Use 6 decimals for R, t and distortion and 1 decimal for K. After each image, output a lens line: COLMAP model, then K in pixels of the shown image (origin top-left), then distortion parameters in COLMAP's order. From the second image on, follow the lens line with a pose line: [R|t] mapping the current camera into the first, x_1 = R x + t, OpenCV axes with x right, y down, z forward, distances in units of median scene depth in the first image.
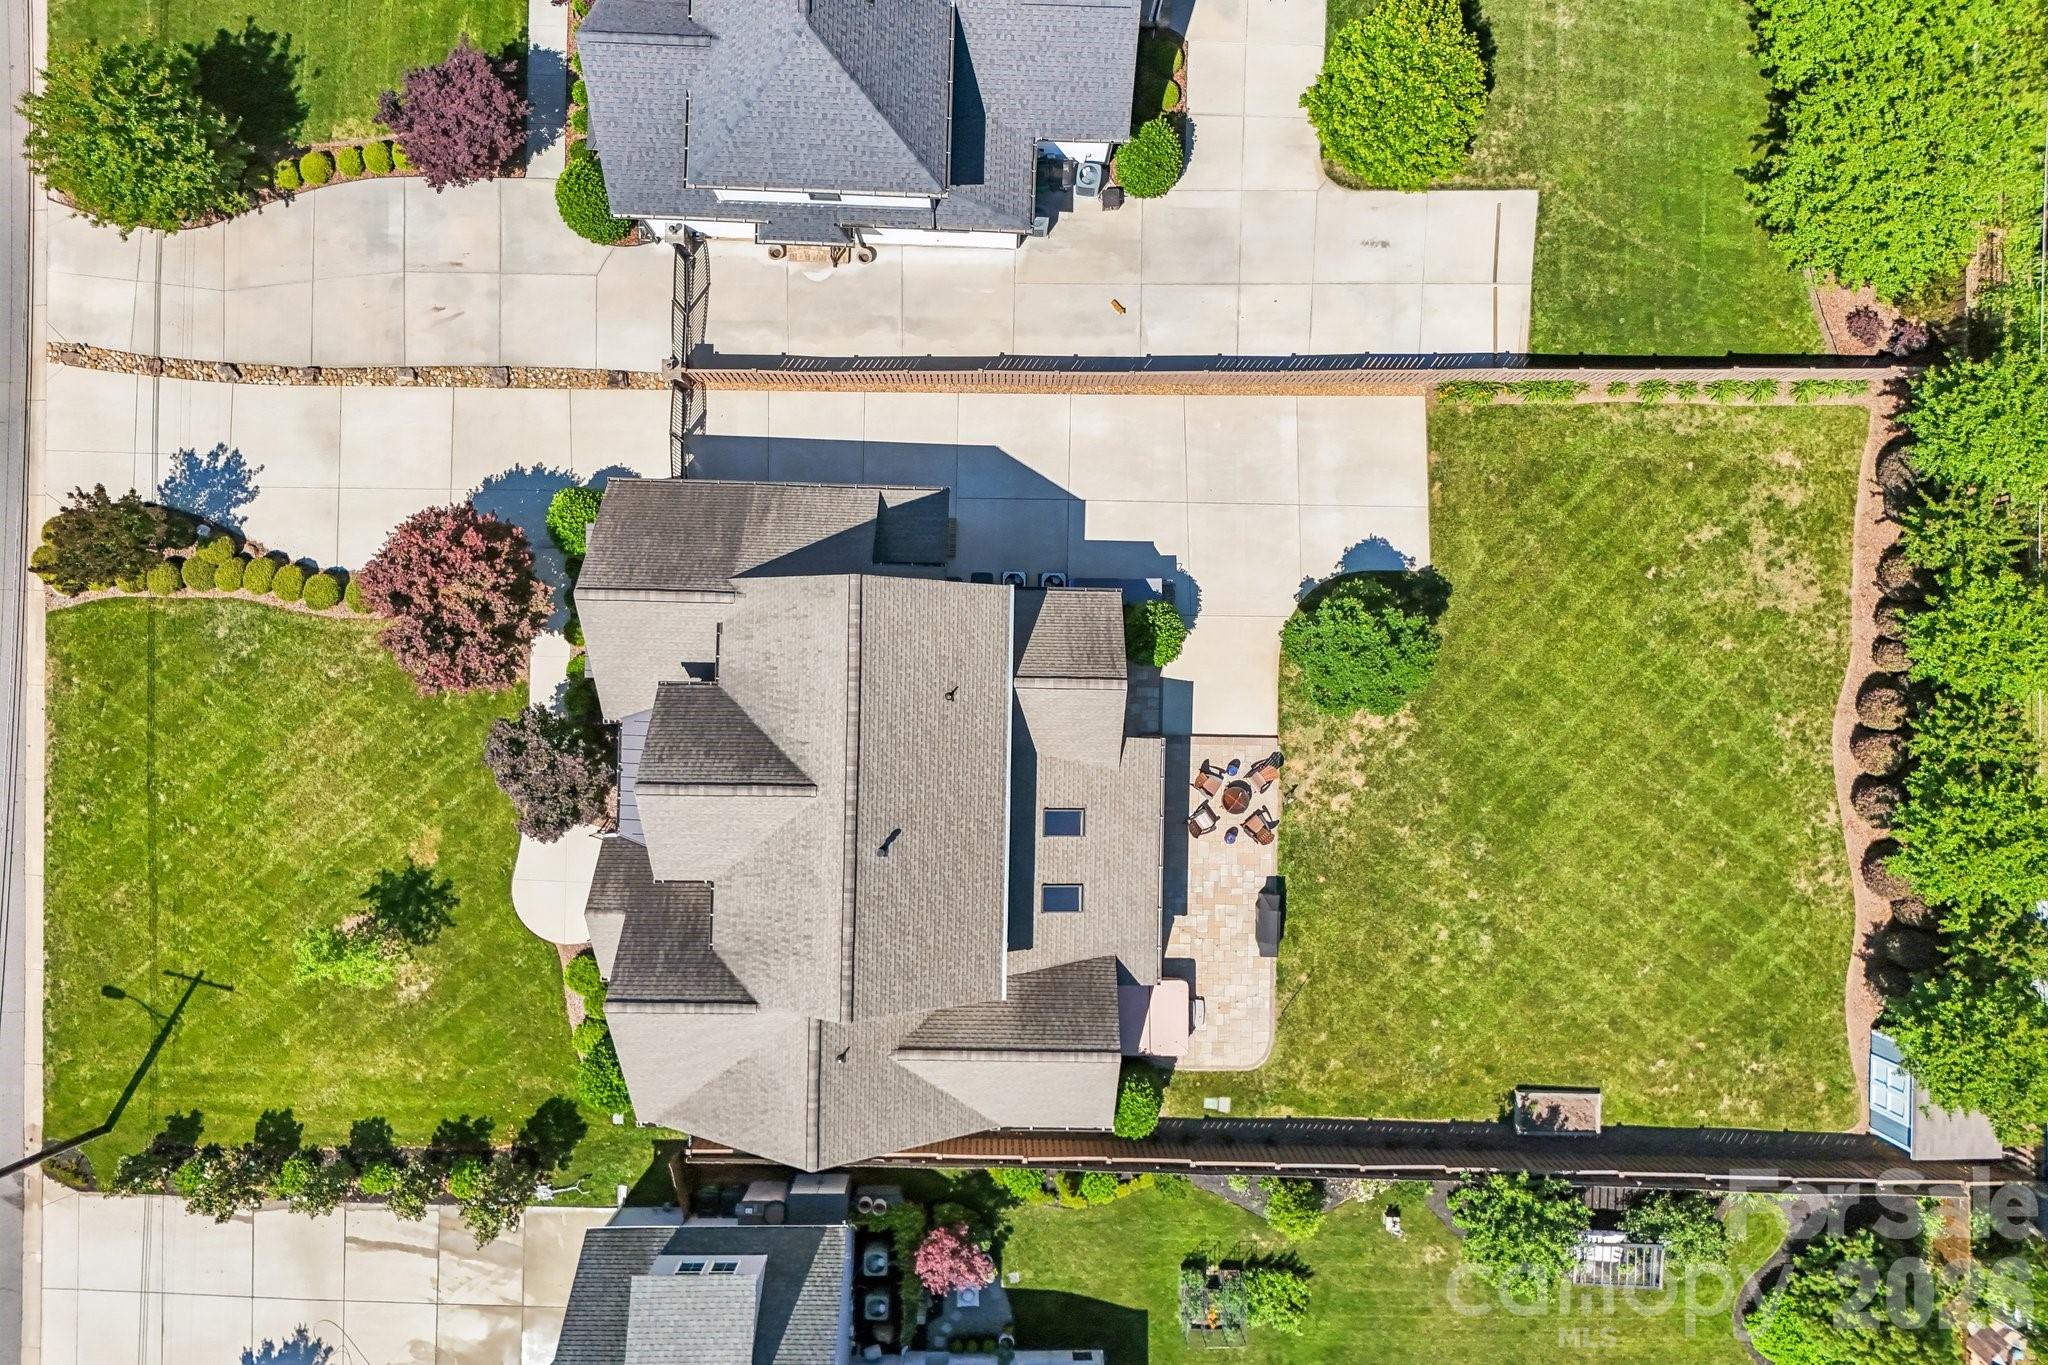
lens RADIAL K [[1509.8, 0, 1024.0], [0, 1509.8, 682.5], [0, 0, 1]] dist [0.037233, 0.003791]
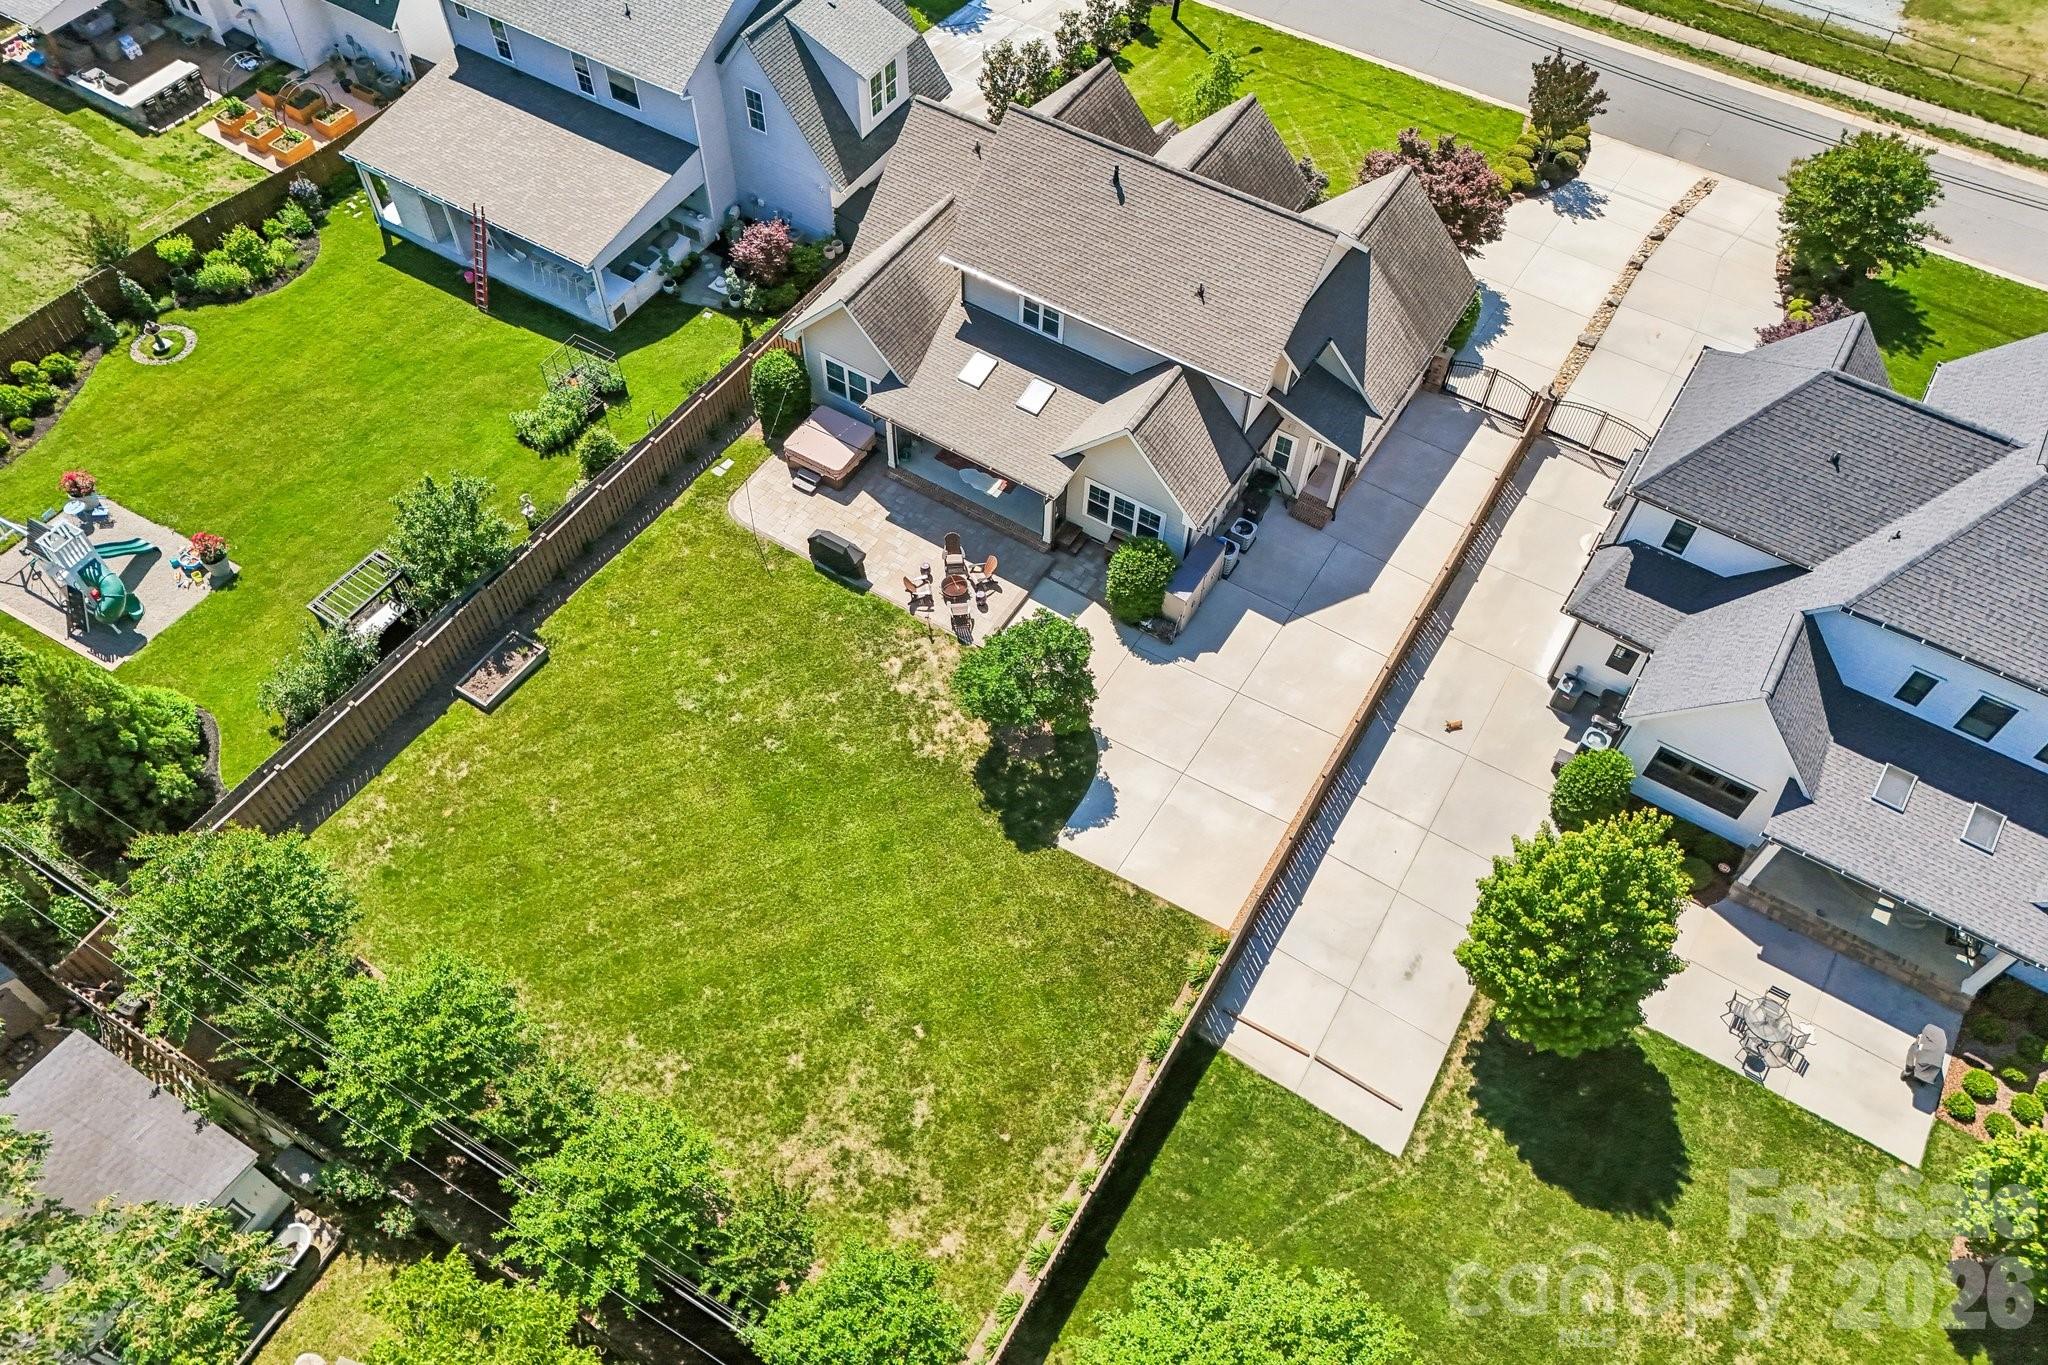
lens RADIAL K [[1528.6, 0, 1024.0], [0, 1528.6, 682.5], [0, 0, 1]] dist [0.104885, -0.112352]
pose [[-0.509435, 0.677571, -0.530447, 0.700120], [-0.859682, -0.427760, 0.279227, -0.274906], [-0.037708, 0.598264, 0.800411, 0.209871]]
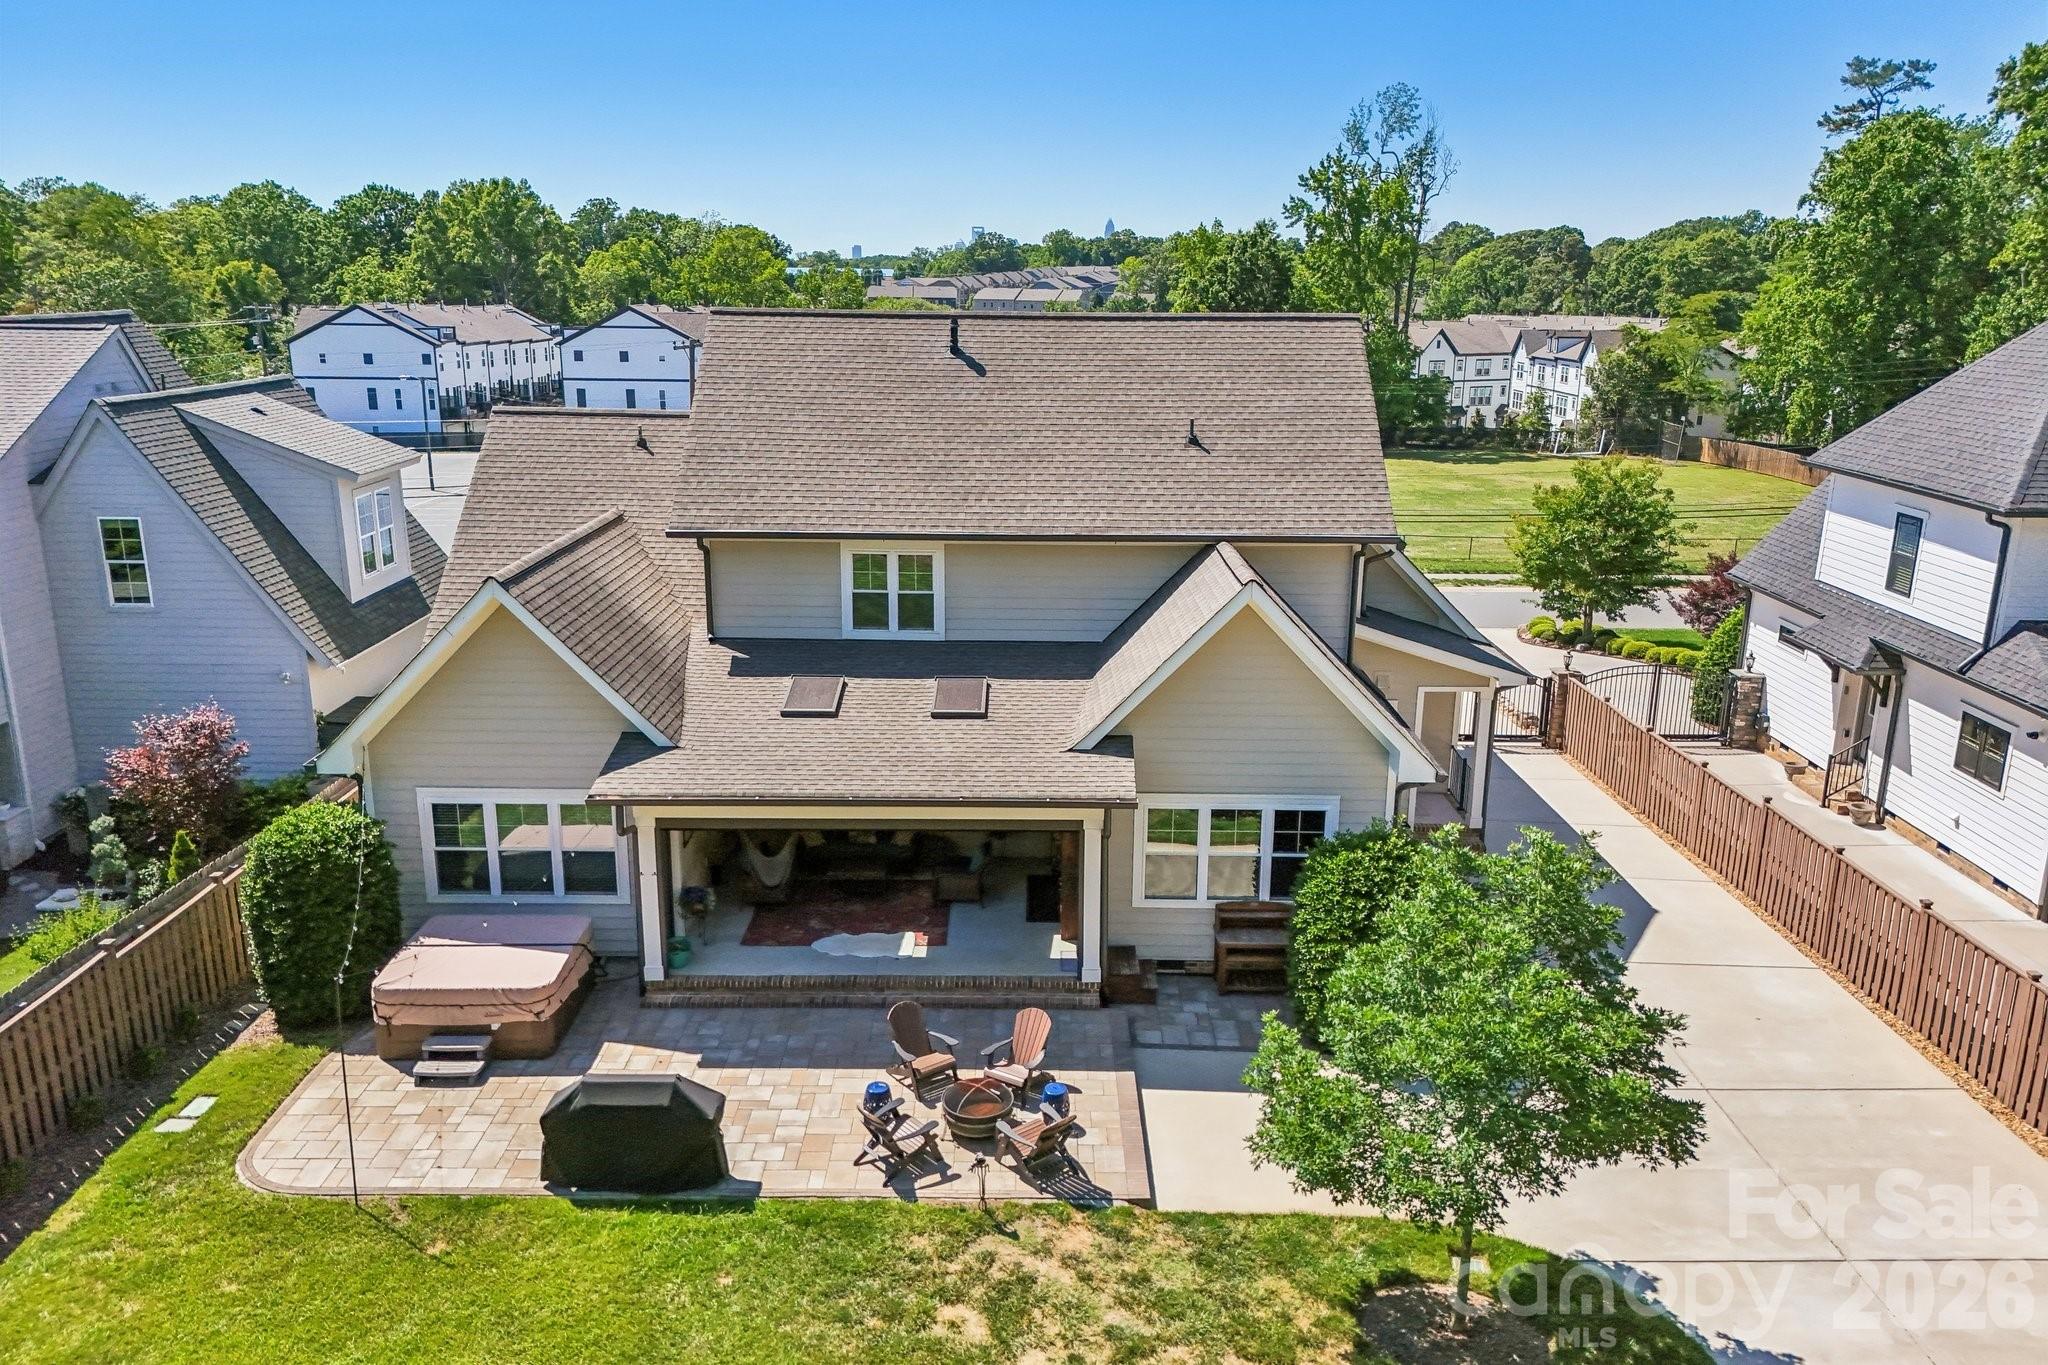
lens RADIAL K [[1528.6, 0, 1024.0], [0, 1528.6, 682.5], [0, 0, 1]] dist [0.104885, -0.112352]
pose [[0.011129, 0.232226, -0.972598, 0.490719], [-0.999893, -0.006614, -0.013020, 0.071535], [-0.009456, 0.972639, 0.232128, 0.797822]]
